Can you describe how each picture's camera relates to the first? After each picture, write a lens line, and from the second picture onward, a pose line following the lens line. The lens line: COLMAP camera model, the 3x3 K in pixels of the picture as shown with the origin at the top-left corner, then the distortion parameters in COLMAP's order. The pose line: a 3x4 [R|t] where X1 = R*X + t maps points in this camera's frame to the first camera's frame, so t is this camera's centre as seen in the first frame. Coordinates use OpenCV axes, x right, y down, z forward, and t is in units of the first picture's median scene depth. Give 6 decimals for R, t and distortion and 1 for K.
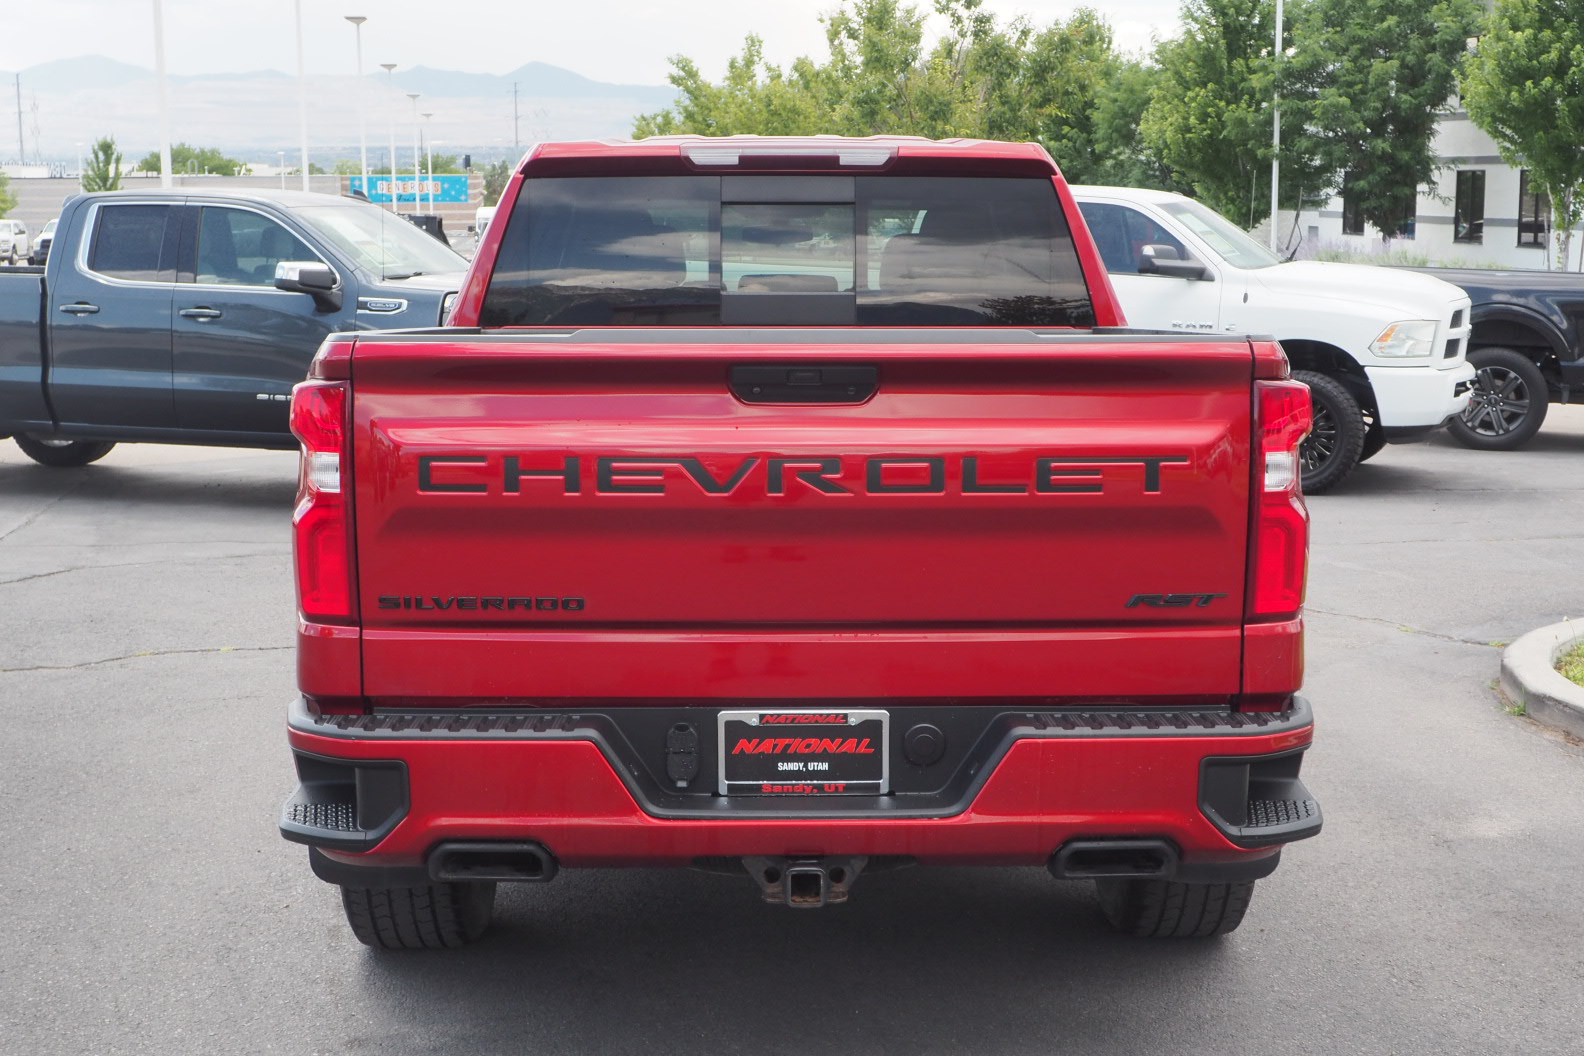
lens RADIAL K [[2078.8, 0, 783.9], [0, 2078.8, 526.1], [0, 0, 1]] dist [-0.002870, 0.000000]
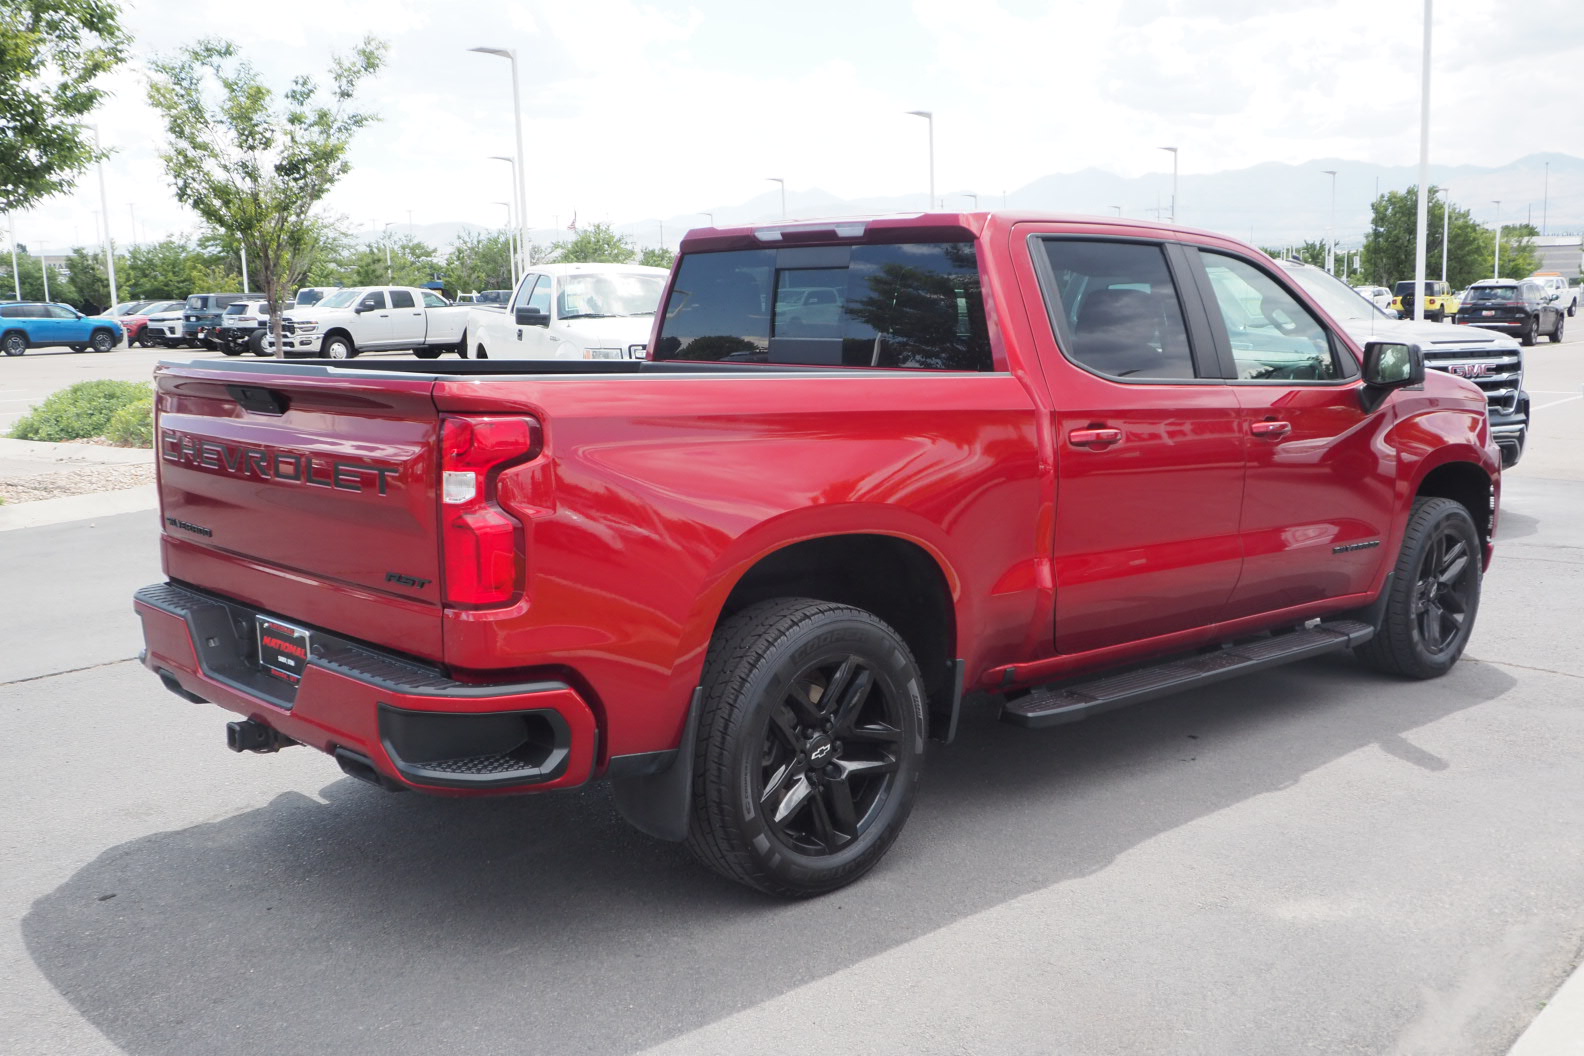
lens RADIAL K [[1488.5, 0, 790.7], [0, 1488.5, 529.3], [0, 0, 1]] dist [-0.008802, 0.000000]
pose [[0.674417, 0.105265, -0.730808, 1.010690], [-0.089999, 0.994125, 0.060138, -0.072081], [0.732845, 0.025214, 0.679929, 0.544579]]
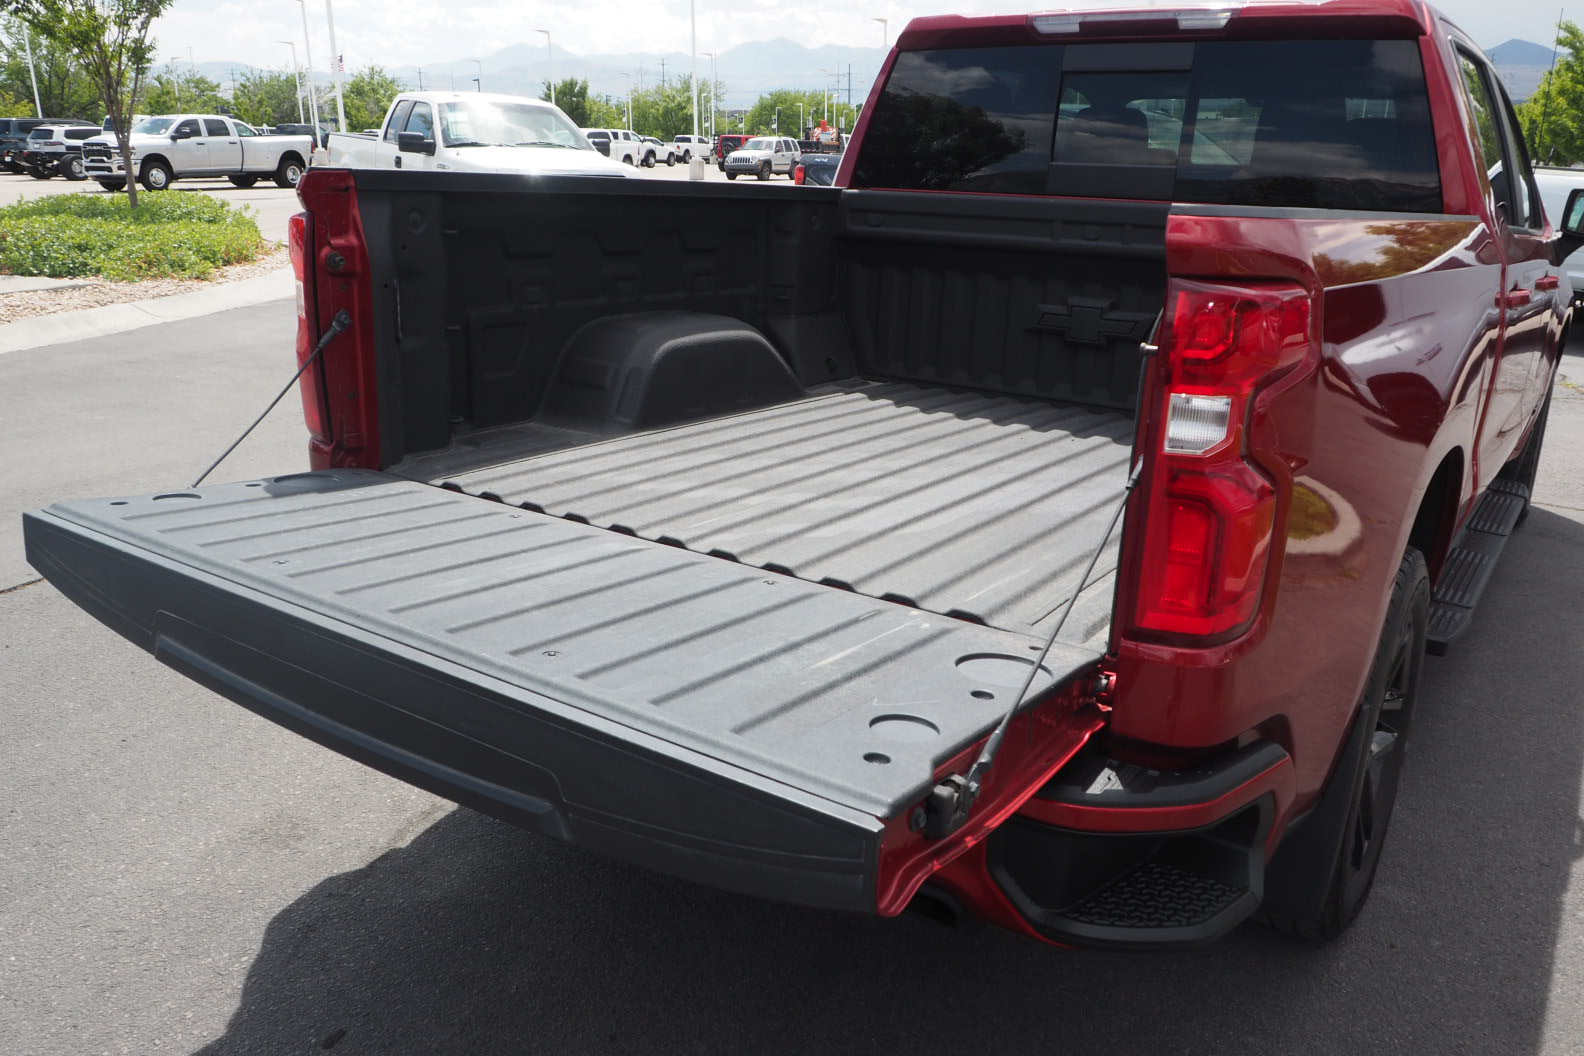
lens RADIAL K [[1202.3, 0, 796.9], [0, 1202.3, 533.7], [0, 0, 1]] dist [-0.026799, 0.009236]
pose [[0.809478, 0.196155, -0.553416, 0.349727], [-0.100817, 0.974981, 0.198113, -0.054261], [0.578430, -0.104574, 0.809001, 0.622466]]
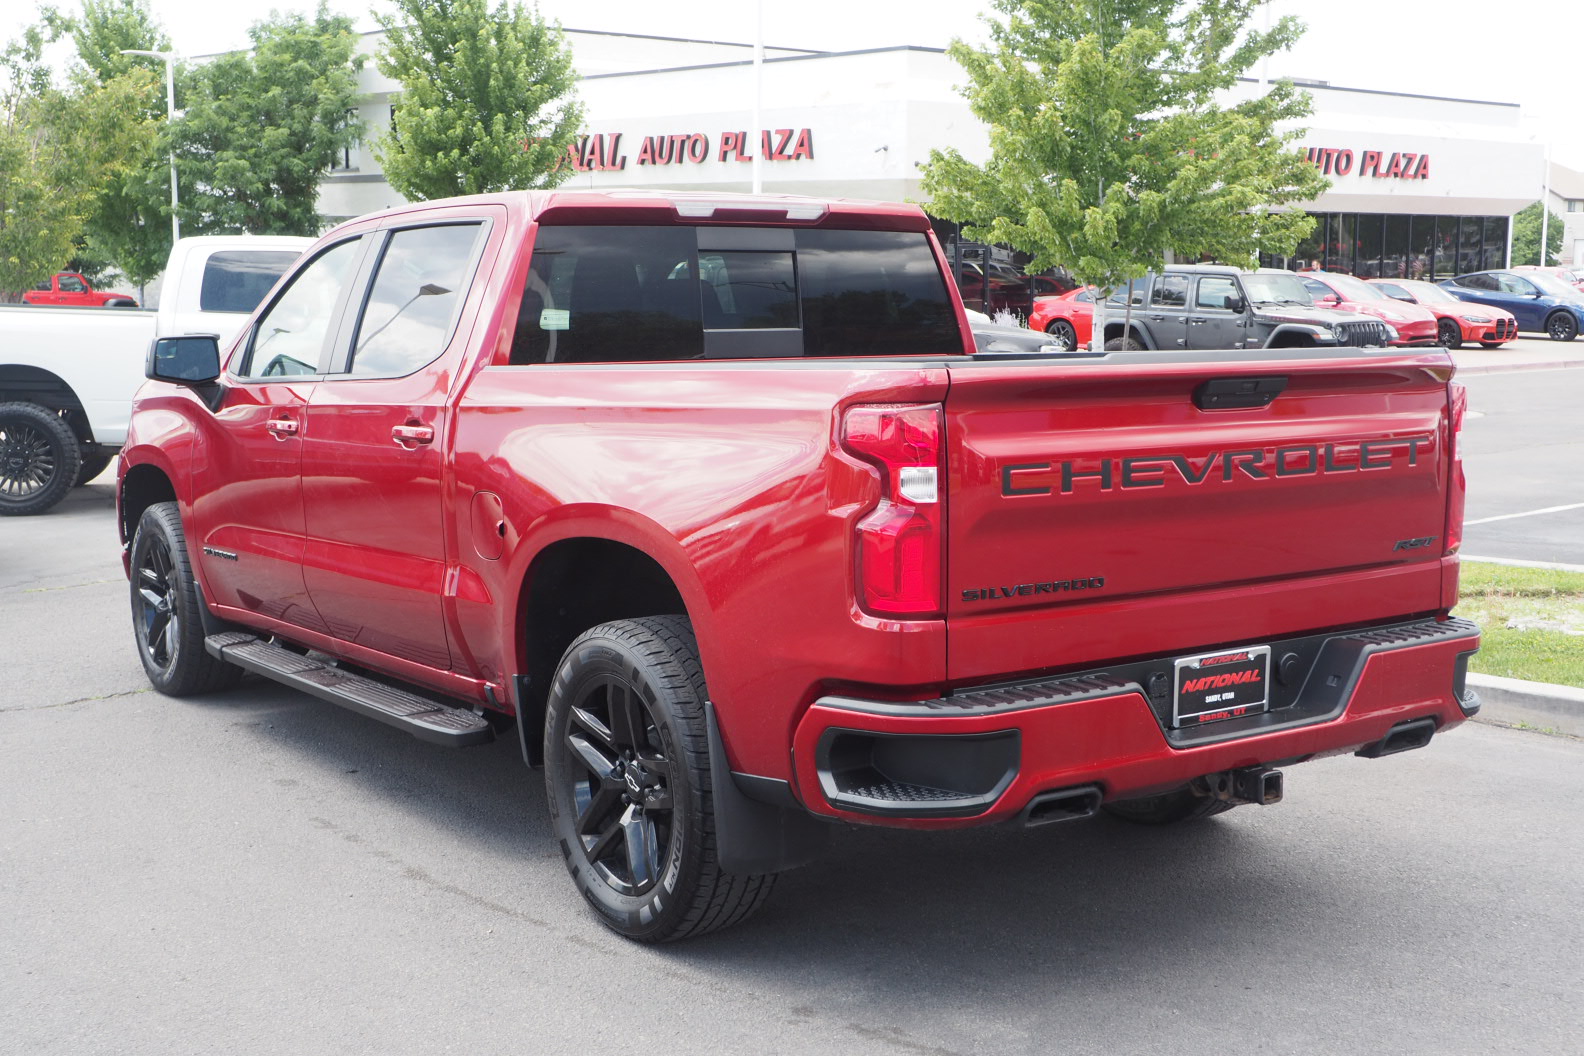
lens RADIAL K [[1929.2, 0, 792.8], [0, 1929.2, 530.4], [0, 0, 1]] dist [-0.004572, 0.000000]
pose [[0.831741, -0.070305, 0.550695, -0.843548], [0.077989, 0.996909, 0.009481, -0.016442], [-0.549659, 0.035063, 0.834653, 0.163443]]
